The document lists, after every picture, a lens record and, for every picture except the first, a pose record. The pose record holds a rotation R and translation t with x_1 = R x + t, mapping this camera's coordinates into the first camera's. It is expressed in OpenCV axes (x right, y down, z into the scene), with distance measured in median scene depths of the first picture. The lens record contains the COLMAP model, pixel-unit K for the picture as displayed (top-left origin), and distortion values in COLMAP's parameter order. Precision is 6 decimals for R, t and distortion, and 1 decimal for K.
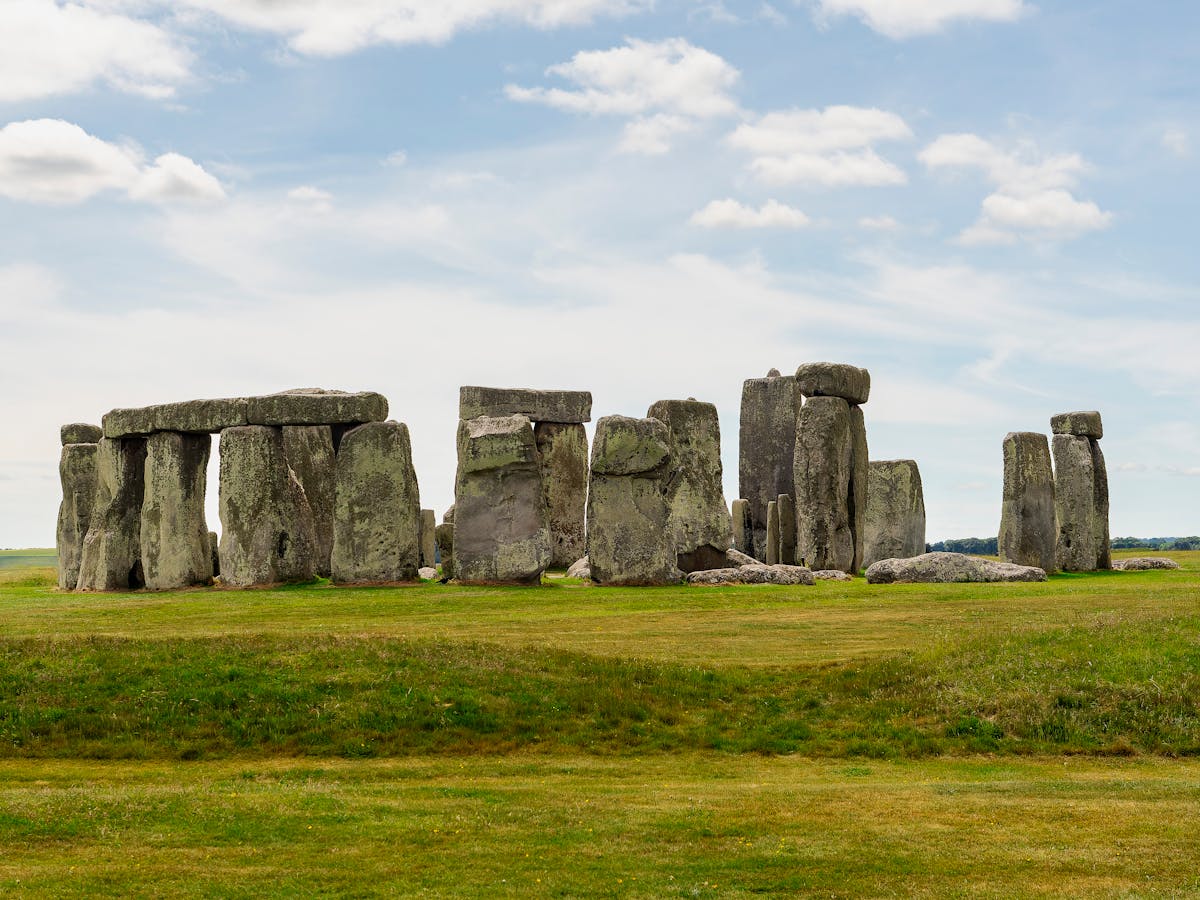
lens RADIAL K [[2241.5, 0, 600.0], [0, 2241.5, 450.0], [0, 0, 1]] dist [0.014457, -0.073051]
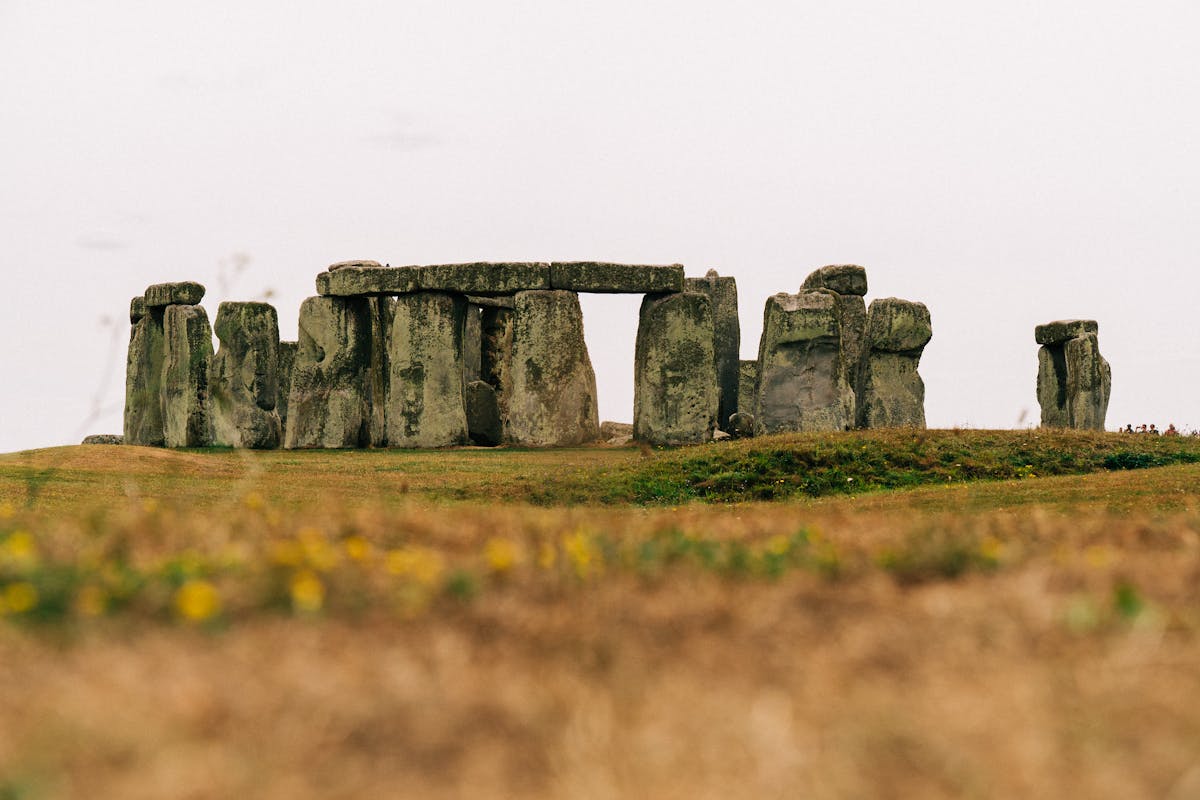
lens RADIAL K [[2236.6, 0, 563.7], [0, 2236.6, 400.2], [0, 0, 1]] dist [-0.007253, -0.005071]
pose [[0.916454, 0.035305, 0.398580, -0.548032], [-0.038677, 0.999252, 0.000420, 0.038523], [-0.398267, -0.015800, 0.917133, 0.050872]]
